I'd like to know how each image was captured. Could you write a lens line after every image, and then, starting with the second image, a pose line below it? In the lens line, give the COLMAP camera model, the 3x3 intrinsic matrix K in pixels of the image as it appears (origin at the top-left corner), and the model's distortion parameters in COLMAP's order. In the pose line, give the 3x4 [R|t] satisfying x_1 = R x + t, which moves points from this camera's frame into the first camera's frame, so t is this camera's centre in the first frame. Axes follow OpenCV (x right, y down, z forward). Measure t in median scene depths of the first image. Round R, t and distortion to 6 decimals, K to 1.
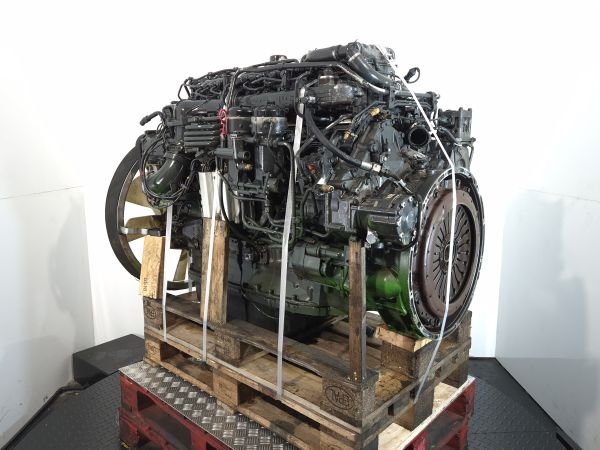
lens RADIAL K [[408.0, 0, 299.6], [0, 408.0, 225.5], [0, 0, 1]] dist [0.042551, -0.001574]
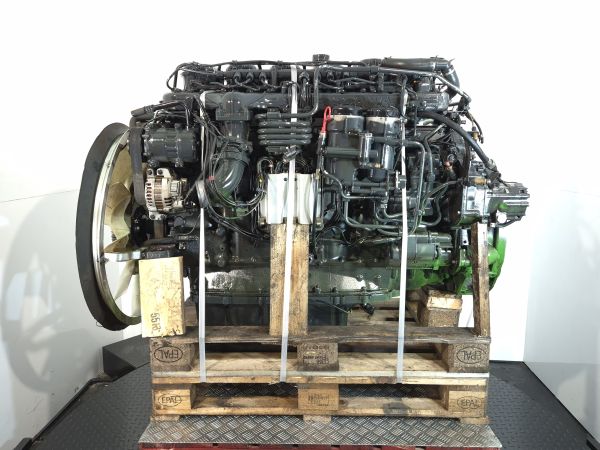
lens RADIAL K [[408.0, 0, 299.2], [0, 408.0, 224.2], [0, 0, 1]] dist [0.042551, -0.001574]
pose [[0.783670, -0.111631, 0.611065, -0.776138], [0.110811, 0.993064, 0.039304, -0.050264], [-0.611214, 0.036912, 0.790604, 0.266904]]
